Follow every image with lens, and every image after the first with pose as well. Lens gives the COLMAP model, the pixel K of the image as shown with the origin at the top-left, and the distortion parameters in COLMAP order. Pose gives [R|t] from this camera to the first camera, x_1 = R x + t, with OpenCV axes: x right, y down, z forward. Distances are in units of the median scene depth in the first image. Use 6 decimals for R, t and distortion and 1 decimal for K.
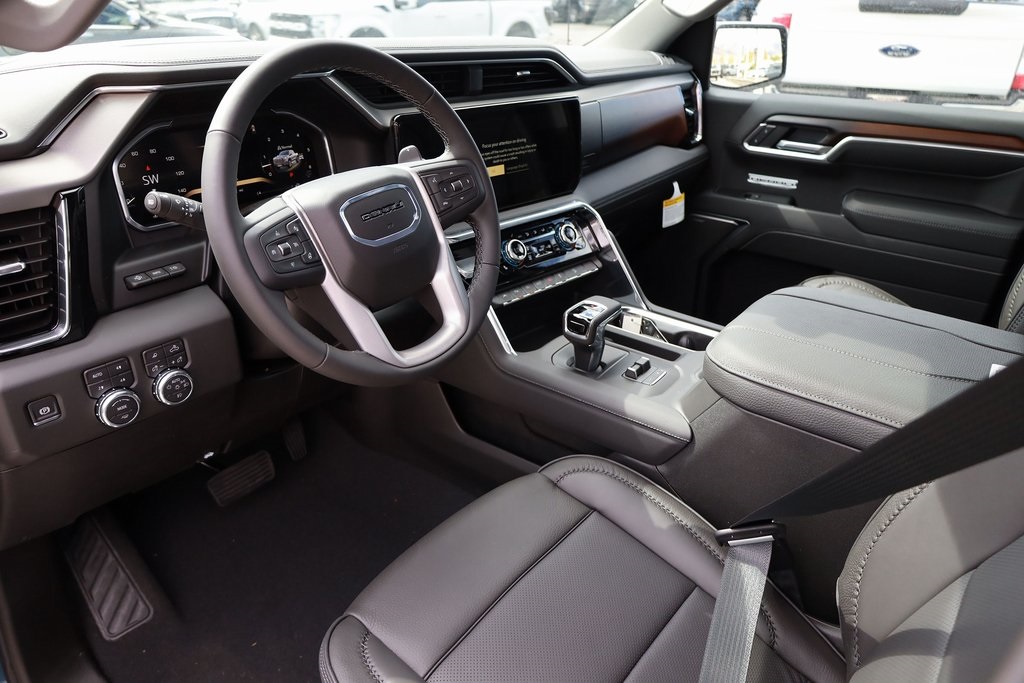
lens RADIAL K [[700.3, 0, 510.3], [0, 700.3, 344.6], [0, 0, 1]] dist [0.000780, 0.000077]
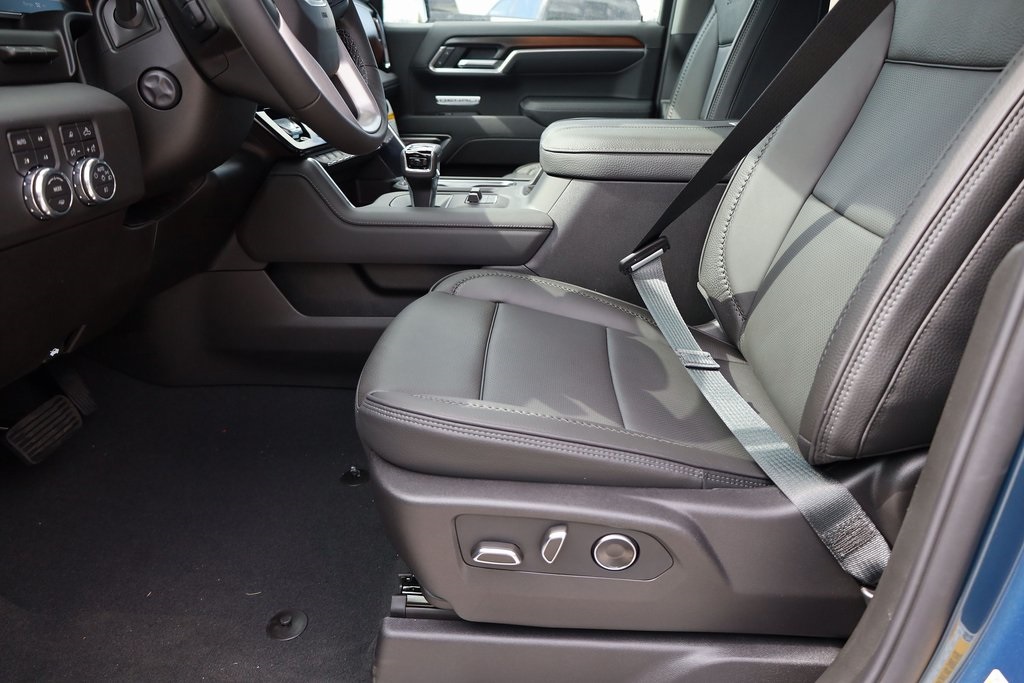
lens RADIAL K [[700.3, 0, 511.5], [0, 700.3, 340.4], [0, 0, 1]] dist [0.000780, 0.000077]
pose [[0.822291, -0.224851, 0.522761, -0.258274], [0.256420, 0.966486, 0.012365, 0.165527], [-0.508022, 0.123878, 0.852389, 0.041550]]
